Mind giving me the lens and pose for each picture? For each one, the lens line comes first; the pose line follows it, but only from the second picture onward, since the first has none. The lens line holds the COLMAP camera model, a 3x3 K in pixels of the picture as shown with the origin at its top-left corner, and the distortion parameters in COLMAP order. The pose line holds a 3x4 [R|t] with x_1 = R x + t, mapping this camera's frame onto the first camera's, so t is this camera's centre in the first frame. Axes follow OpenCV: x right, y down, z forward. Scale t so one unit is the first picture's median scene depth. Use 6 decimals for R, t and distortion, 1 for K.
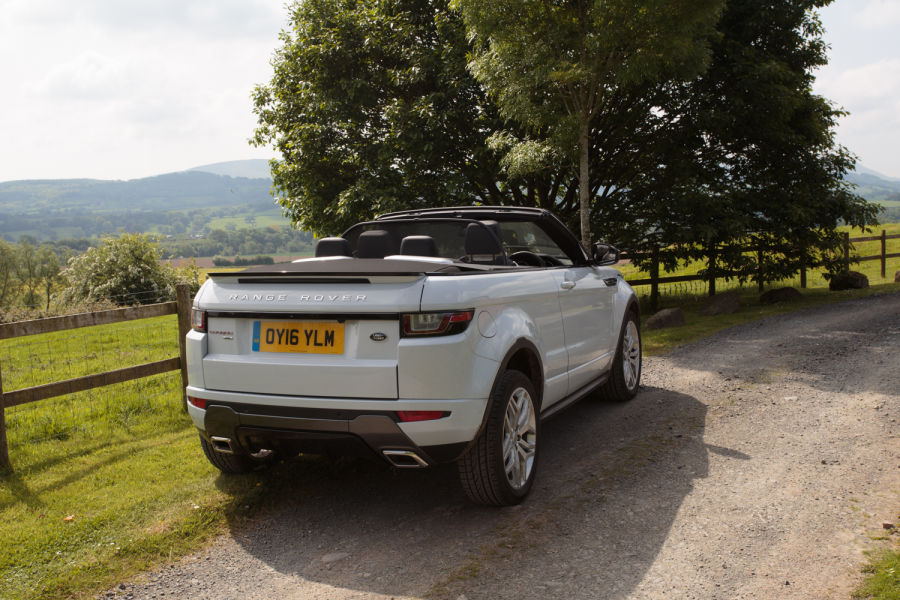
lens RADIAL K [[994.4, 0, 450.0], [0, 994.4, 300.0], [0, 0, 1]] dist [0.005459, 0.154429]
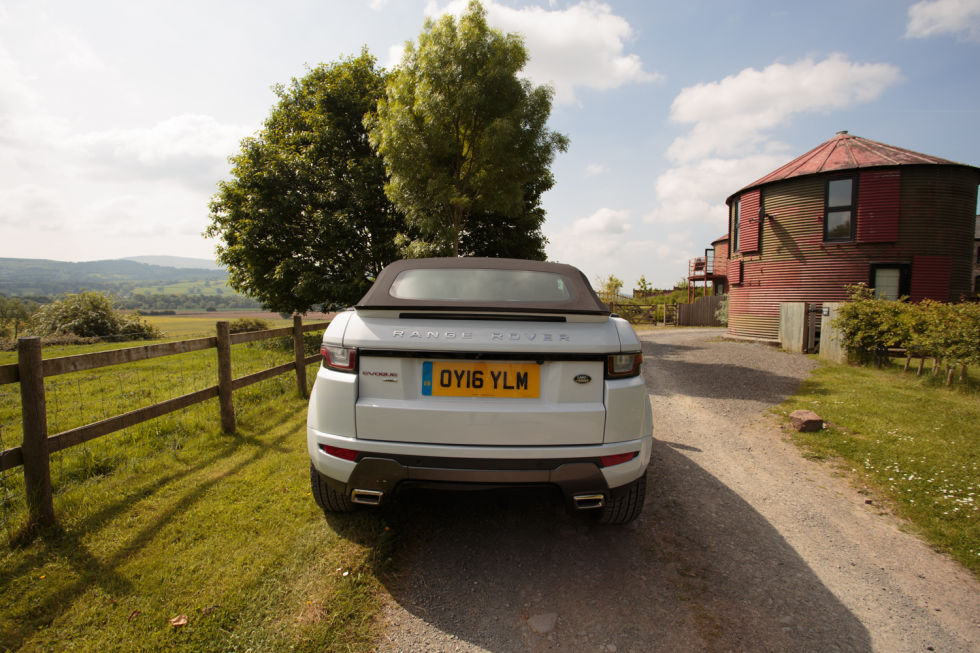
lens RADIAL K [[481.5, 0, 487.5], [0, 481.5, 327.8], [0, 0, 1]] dist [-0.077381, 0.034011]
pose [[0.913471, 0.023889, 0.406203, -0.212117], [-0.014731, 0.999562, -0.025659, 0.001010], [-0.406638, 0.017455, 0.913423, 0.387451]]
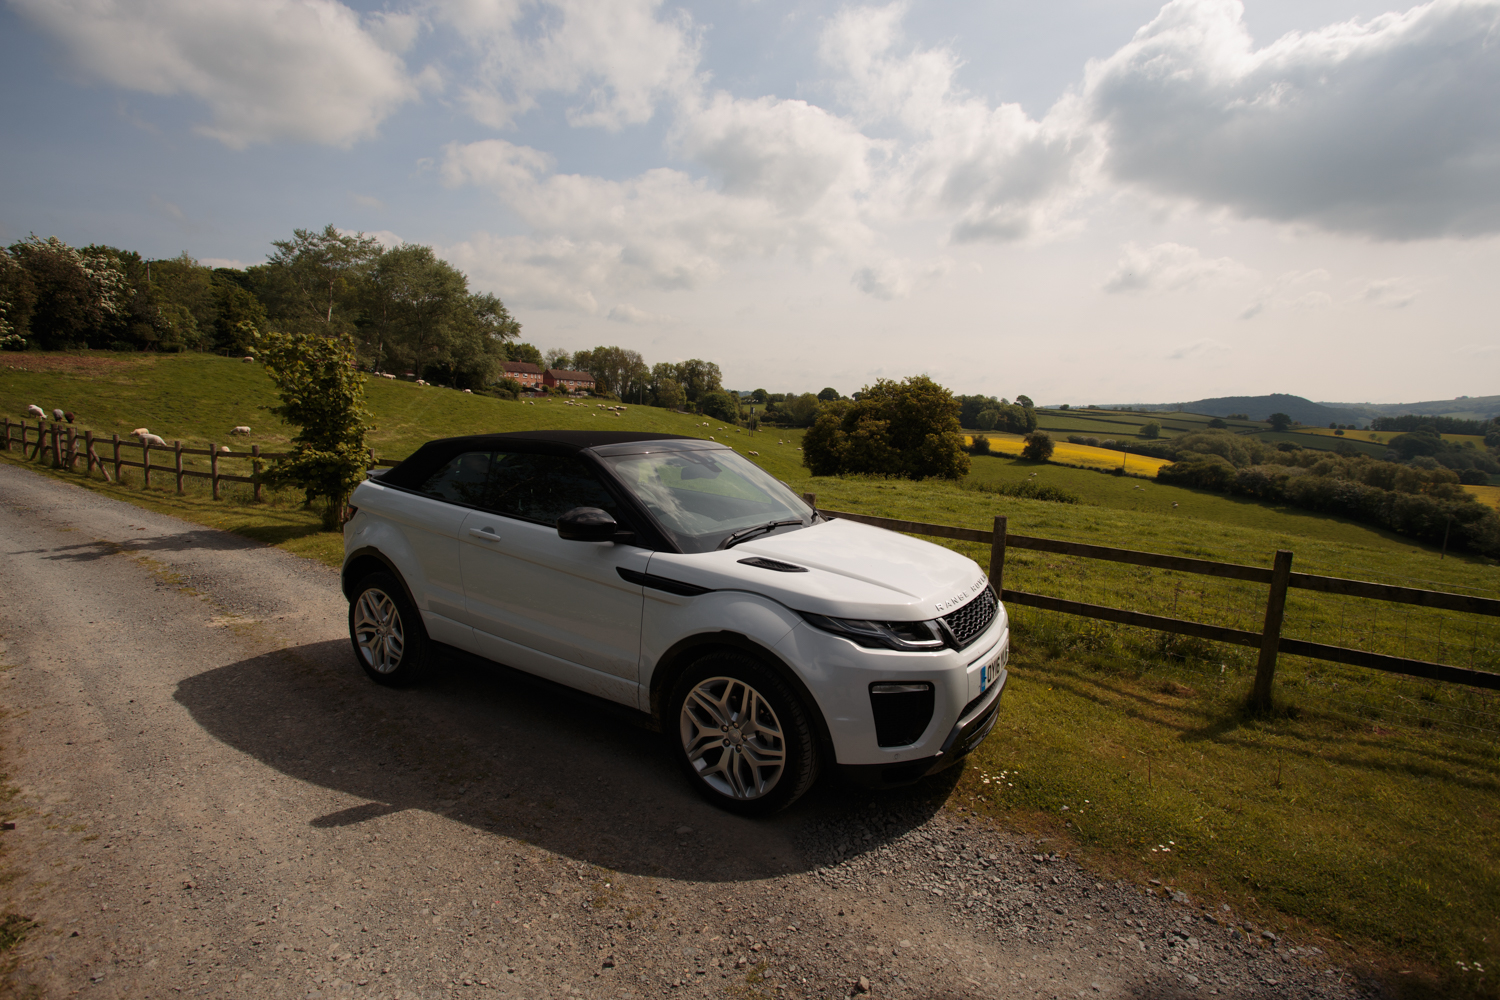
lens RADIAL K [[742.6, 0, 750.0], [0, 742.6, 500.0], [0, 0, 1]] dist [-0.082464, 0.040269]
pose [[-0.153761, 0.152538, -0.976263, 0.565376], [-0.118544, 0.978029, 0.171484, -0.147766], [0.980972, 0.142097, -0.132300, 1.054893]]
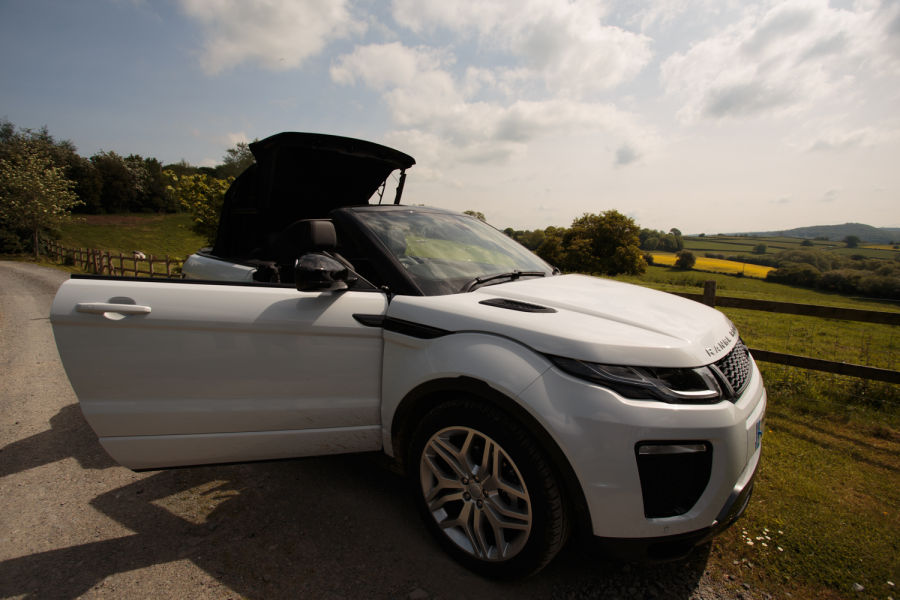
lens RADIAL K [[442.2, 0, 447.7], [0, 442.2, 301.2], [0, 0, 1]] dist [-0.077381, 0.034011]
pose [[-0.273440, 0.166299, -0.947405, 0.382965], [-0.088697, 0.976386, 0.196986, -0.084347], [0.957791, 0.137895, -0.252232, 1.040069]]
